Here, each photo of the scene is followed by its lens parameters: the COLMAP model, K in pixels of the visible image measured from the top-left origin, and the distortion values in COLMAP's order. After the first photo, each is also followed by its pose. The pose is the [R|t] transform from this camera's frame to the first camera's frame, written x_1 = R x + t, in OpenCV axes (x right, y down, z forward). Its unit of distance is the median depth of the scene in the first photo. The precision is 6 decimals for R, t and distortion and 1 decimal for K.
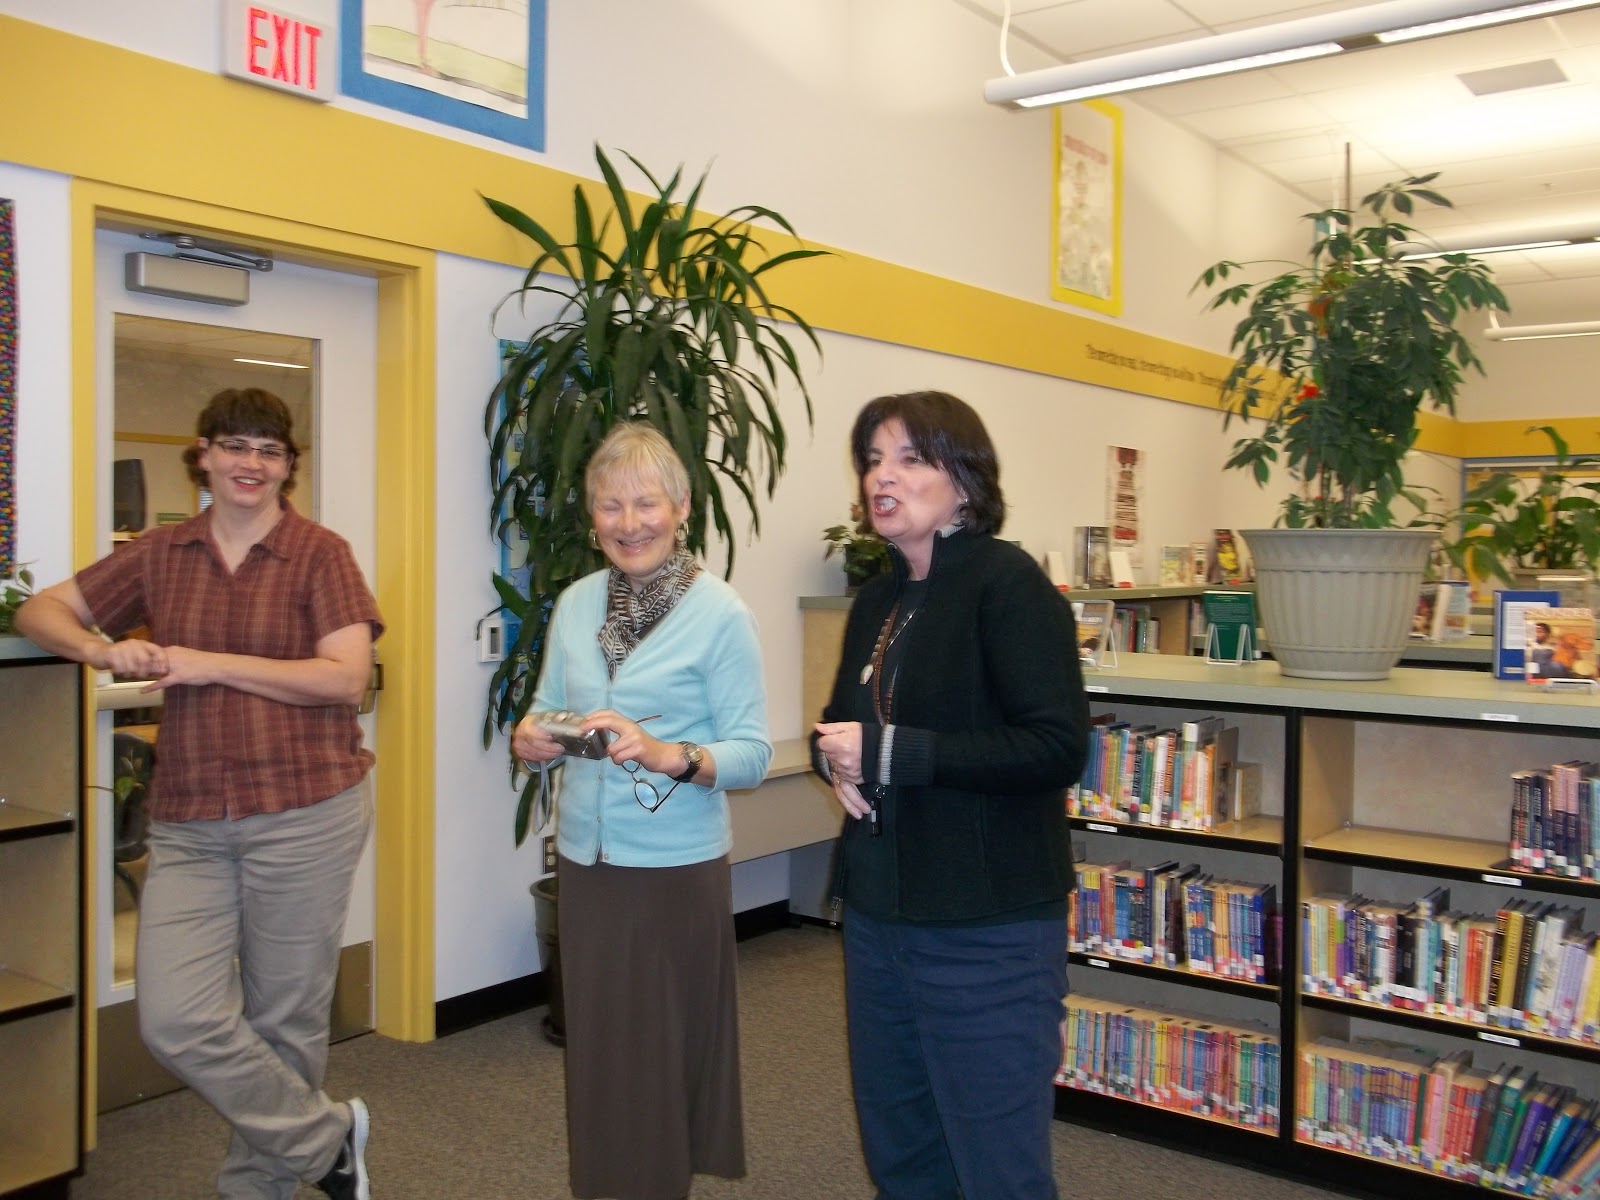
lens RADIAL K [[1533.7, 0, 810.7], [0, 1533.7, 582.7], [0, 0, 1]] dist [0.002217, 0.019290]
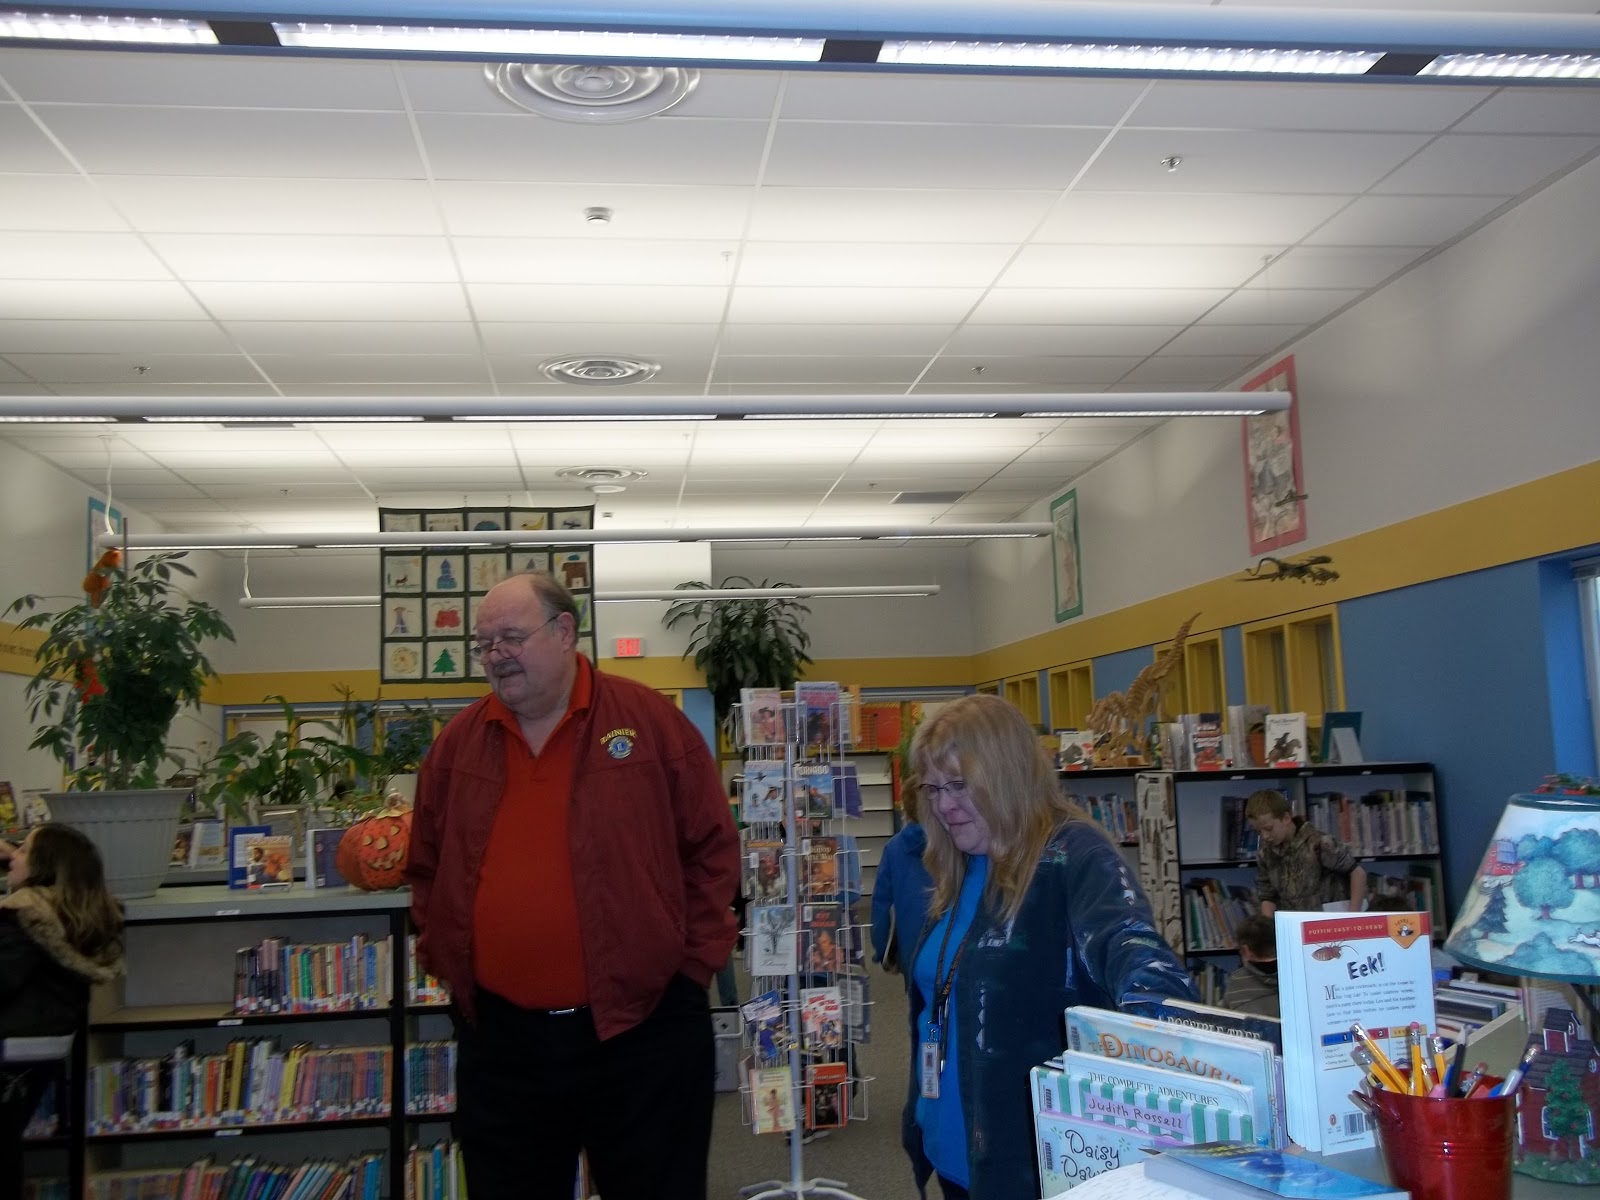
lens RADIAL K [[1533.7, 0, 810.7], [0, 1533.7, 582.7], [0, 0, 1]] dist [0.002217, 0.019290]
pose [[0.725123, 0.047653, 0.686969, -0.178327], [0.055537, 0.990306, -0.127316, -0.009411], [-0.686376, 0.130472, 0.715447, -0.485290]]
